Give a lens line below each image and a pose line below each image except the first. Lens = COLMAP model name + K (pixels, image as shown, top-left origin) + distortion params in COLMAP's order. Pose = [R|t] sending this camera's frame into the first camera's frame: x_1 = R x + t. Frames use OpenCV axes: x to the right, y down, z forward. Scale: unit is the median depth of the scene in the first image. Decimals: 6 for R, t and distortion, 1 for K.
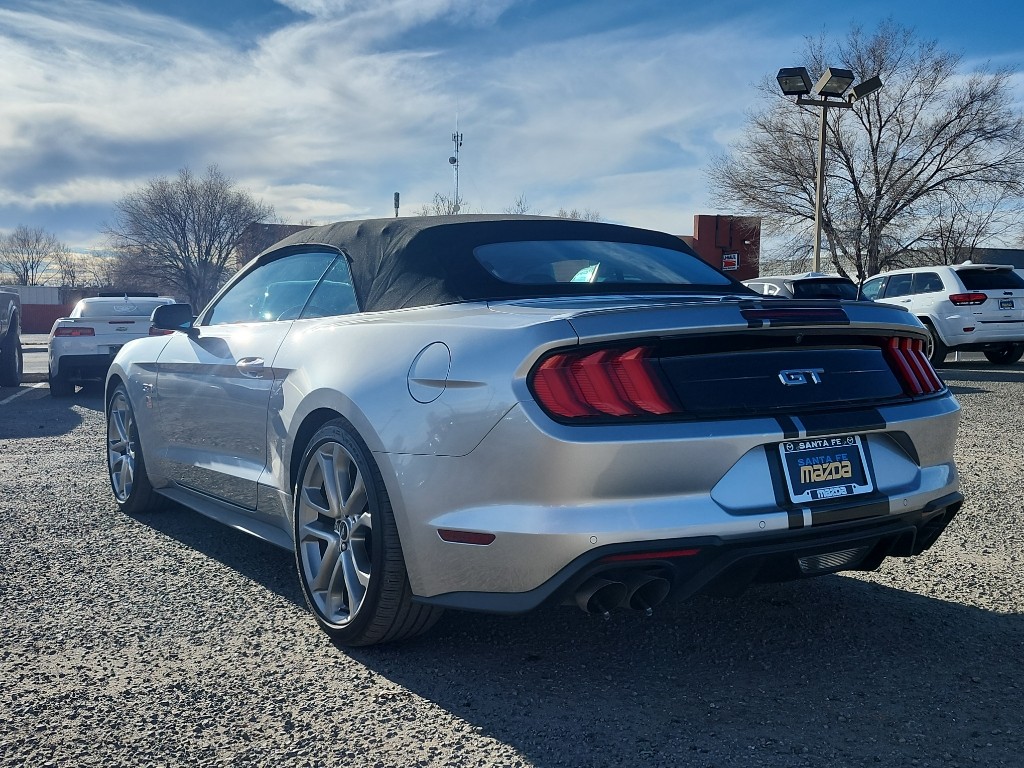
lens RADIAL K [[1059.5, 0, 513.5], [0, 1059.5, 391.8], [0, 0, 1]] dist [0.054882, 0.000000]
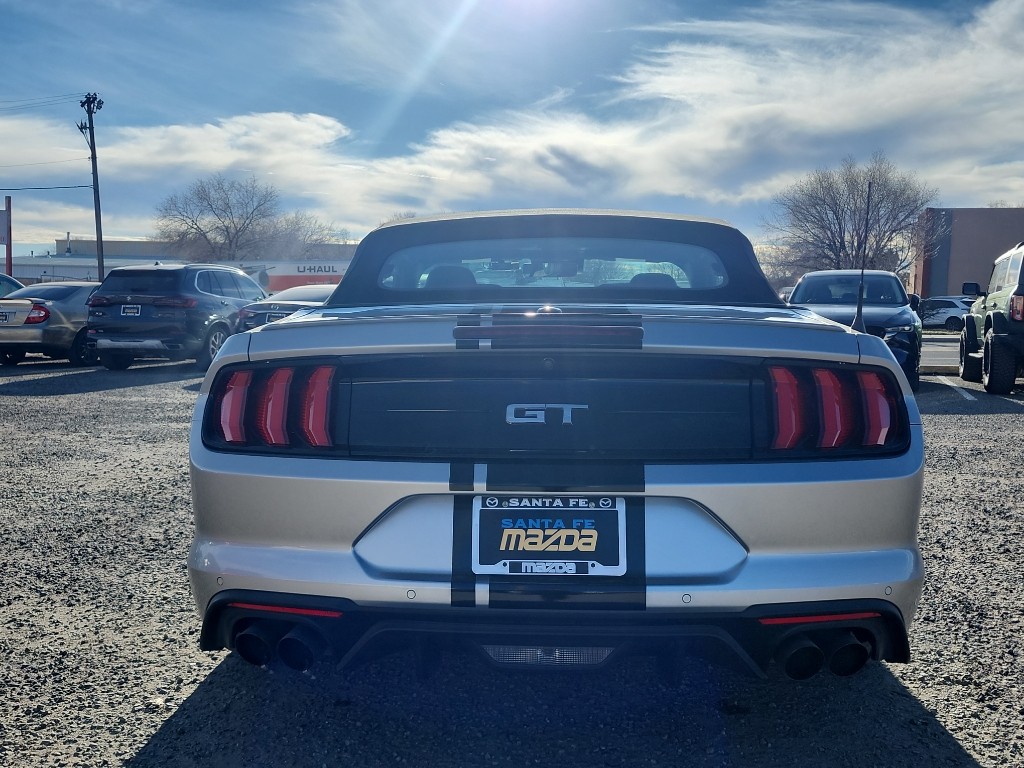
lens RADIAL K [[1059.5, 0, 508.4], [0, 1059.5, 382.2], [0, 0, 1]] dist [0.054882, 0.000000]
pose [[0.816616, 0.053143, -0.574730, 0.696068], [-0.052466, 0.998464, 0.017776, -0.049909], [0.574792, 0.015638, 0.818150, 0.353654]]
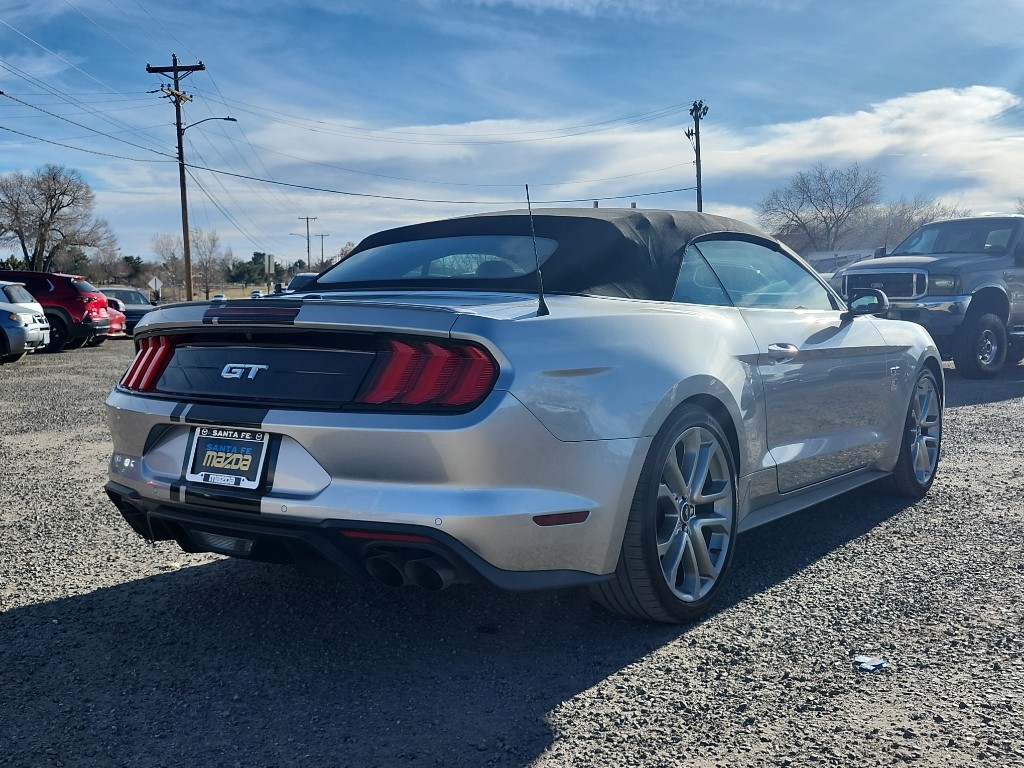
lens RADIAL K [[1059.5, 0, 507.0], [0, 1059.5, 379.9], [0, 0, 1]] dist [0.054882, 0.000000]
pose [[0.362619, 0.075804, -0.928850, 1.372547], [-0.059975, 0.996519, 0.057913, -0.084097], [0.930006, 0.034708, 0.365903, 0.859264]]
